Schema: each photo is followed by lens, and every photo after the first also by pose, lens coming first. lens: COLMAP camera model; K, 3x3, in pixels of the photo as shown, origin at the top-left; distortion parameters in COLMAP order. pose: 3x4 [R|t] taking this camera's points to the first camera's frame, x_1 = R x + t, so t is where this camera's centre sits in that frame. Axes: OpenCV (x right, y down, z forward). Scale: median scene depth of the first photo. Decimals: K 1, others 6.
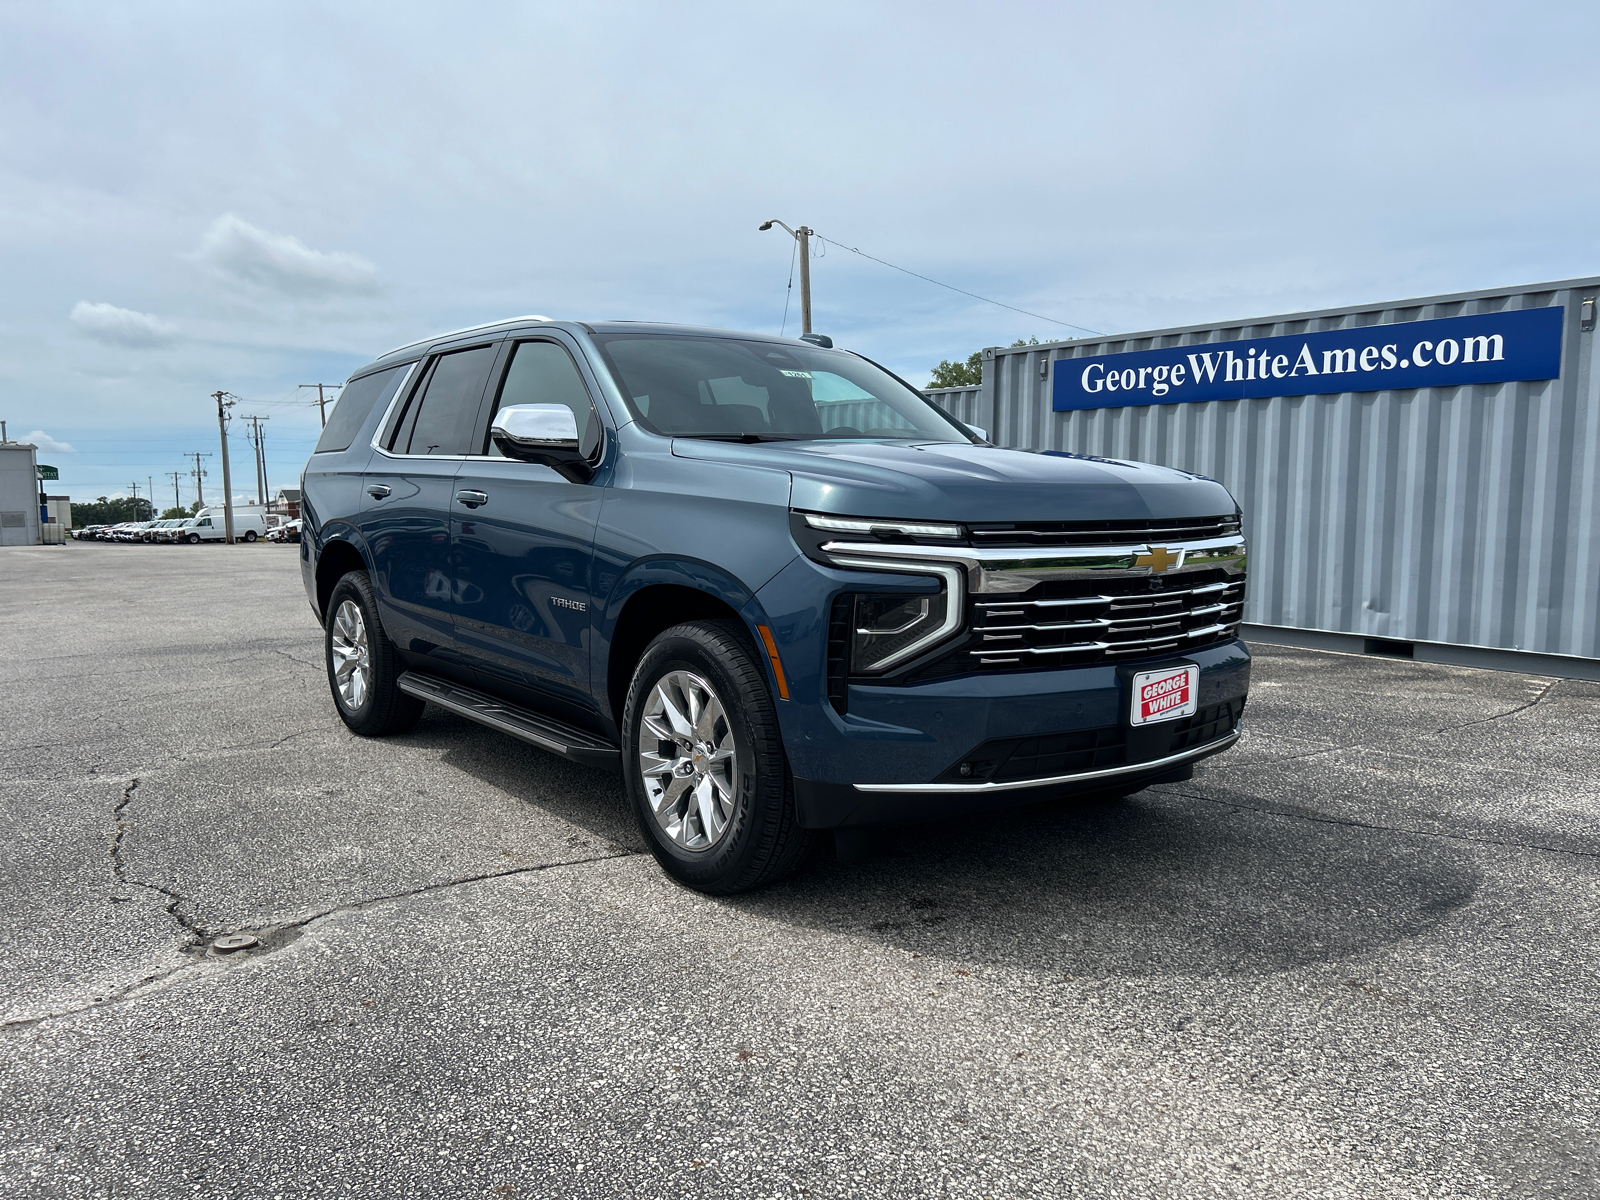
lens RADIAL K [[1243.0, 0, 825.0], [0, 1243.0, 608.7], [0, 0, 1]] dist [0.052948, -0.056202]
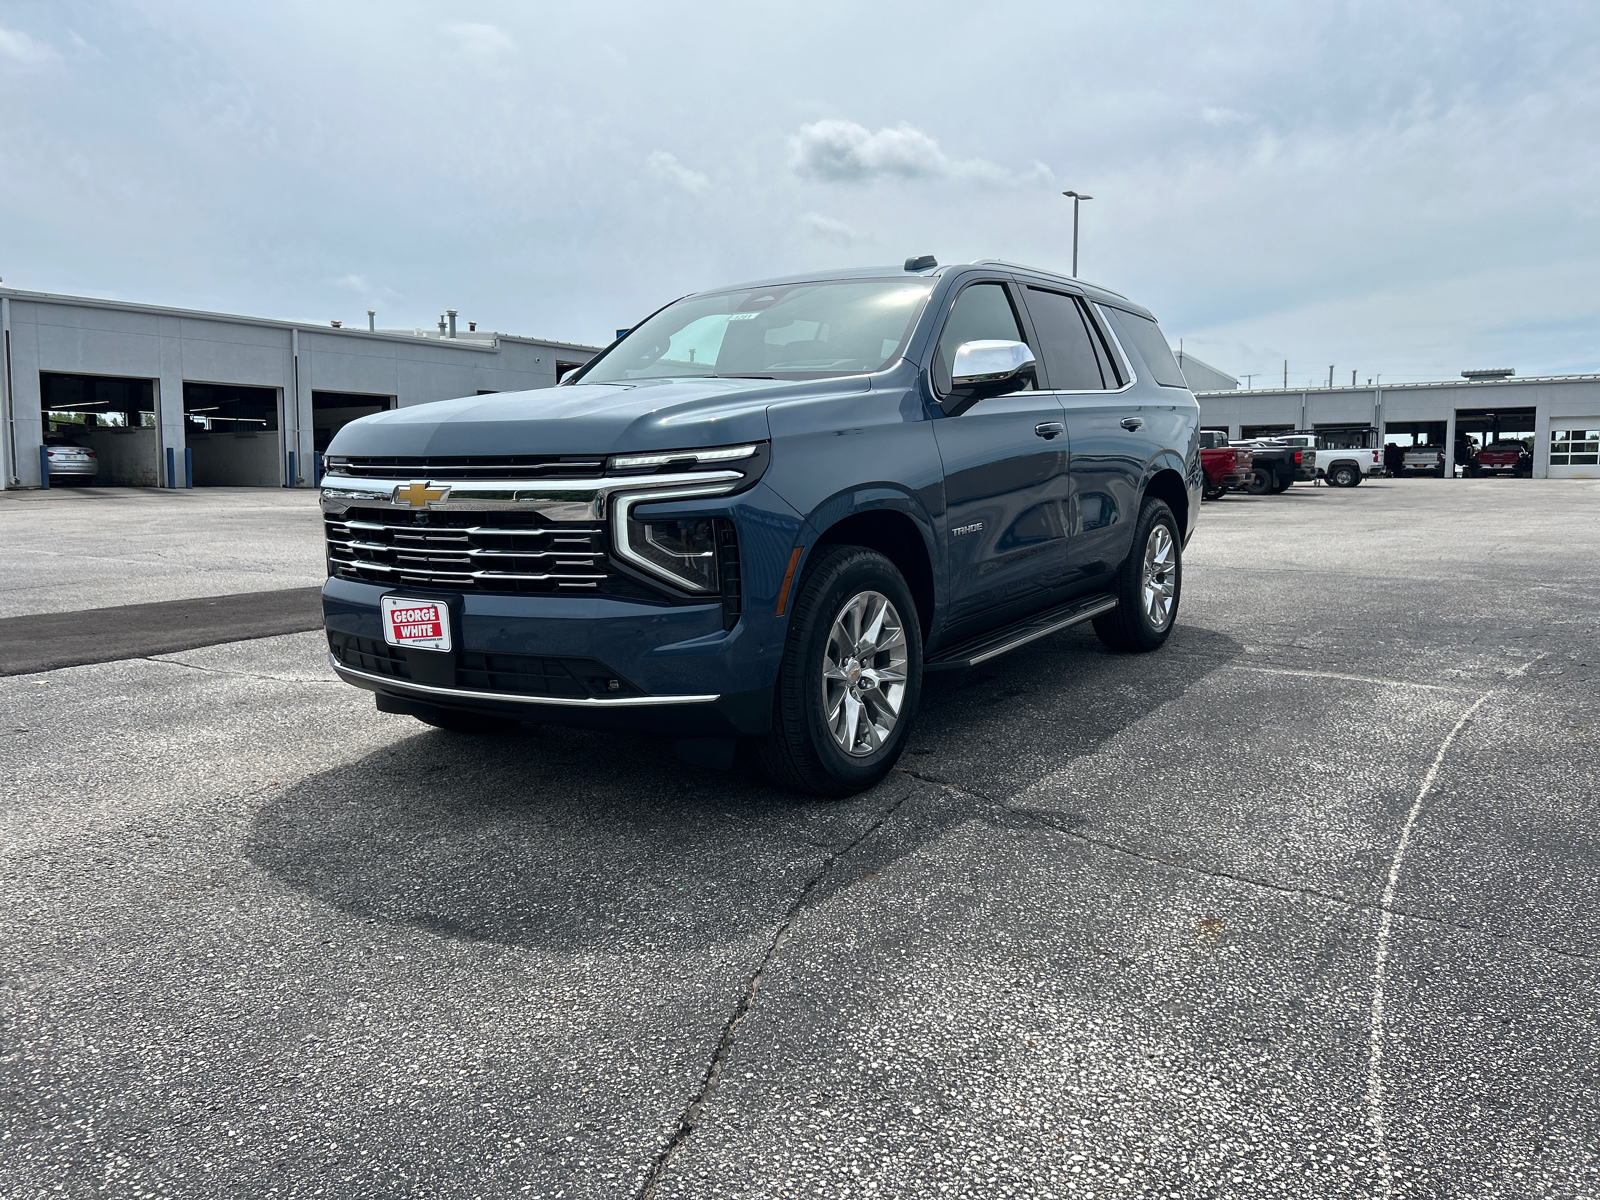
lens RADIAL K [[1221.5, 0, 779.1], [0, 1221.5, 594.5], [0, 0, 1]] dist [0.050157, -0.064956]
pose [[0.276577, 0.120961, -0.953349, 1.340312], [-0.076692, 0.991661, 0.103573, -0.085989], [0.957927, 0.044469, 0.283548, 0.998427]]
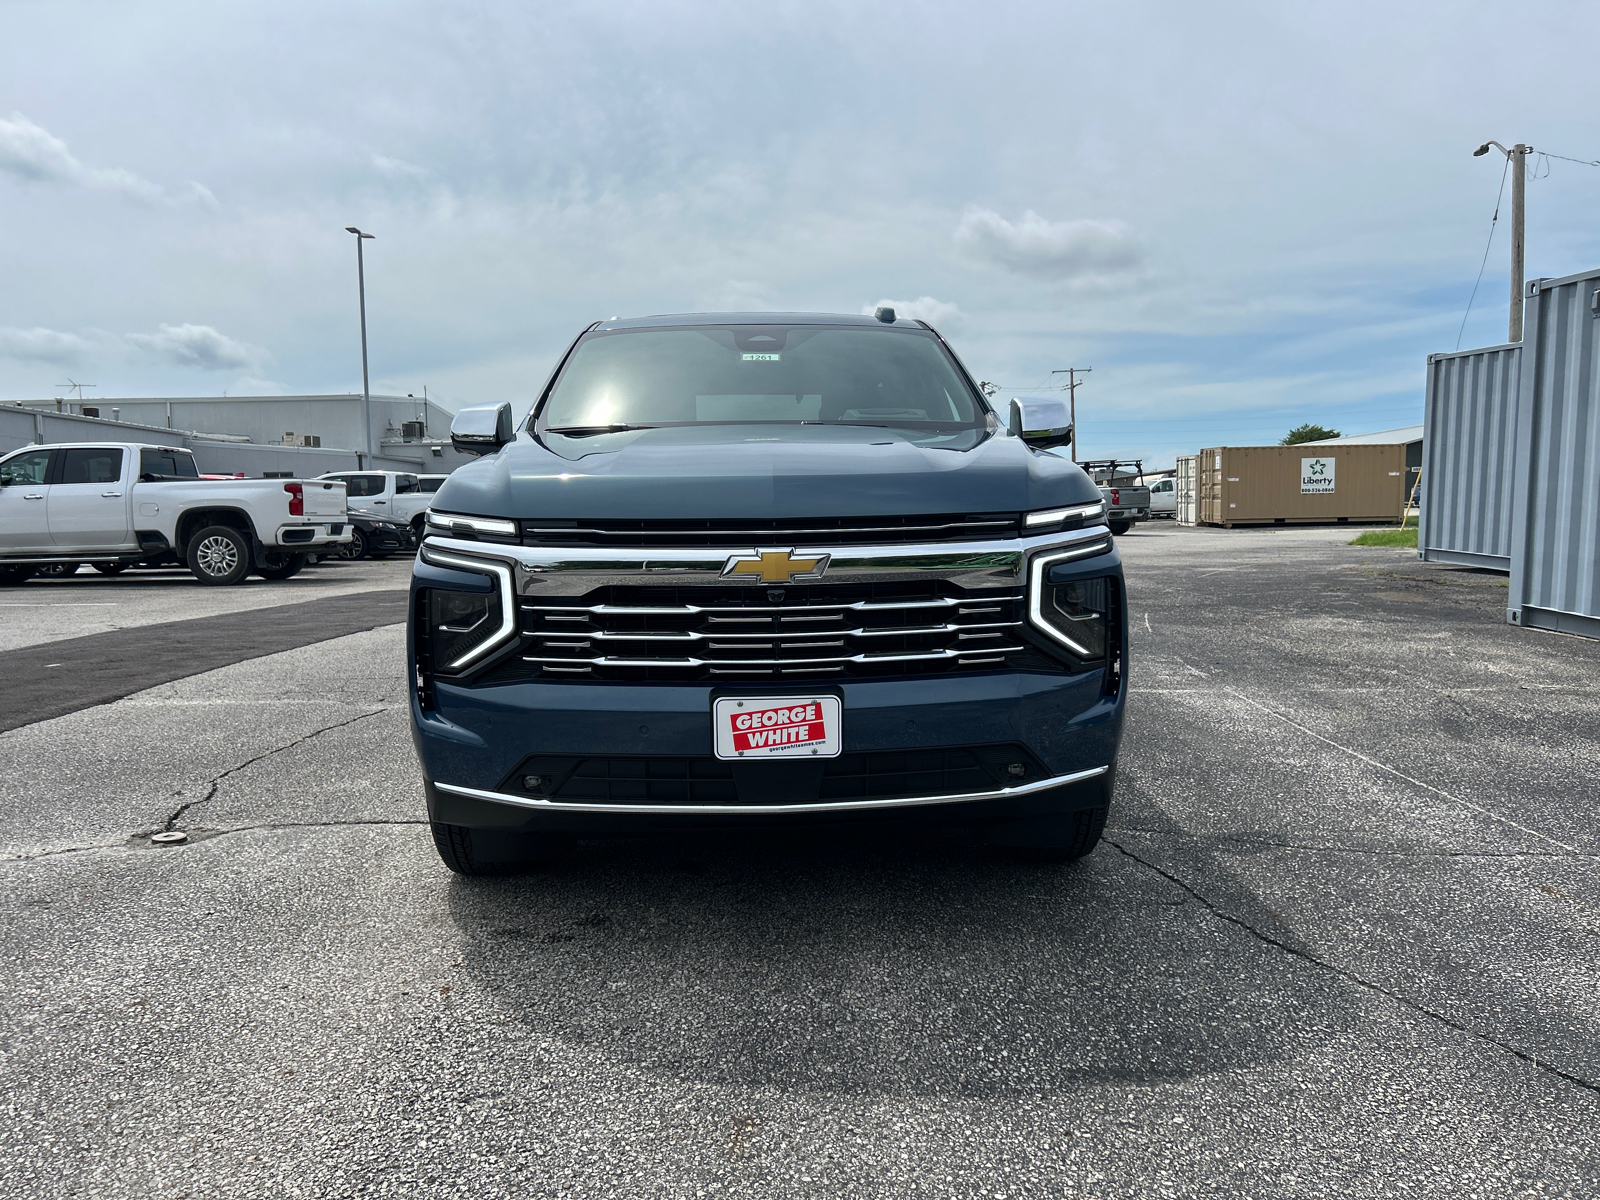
lens RADIAL K [[1231.2, 0, 797.3], [0, 1231.2, 589.5], [0, 0, 1]] dist [0.097790, -0.103359]
pose [[0.802784, 0.048242, -0.594315, 0.770350], [-0.045770, 0.998767, 0.019246, -0.040148], [0.594511, 0.011751, 0.804002, 0.340784]]
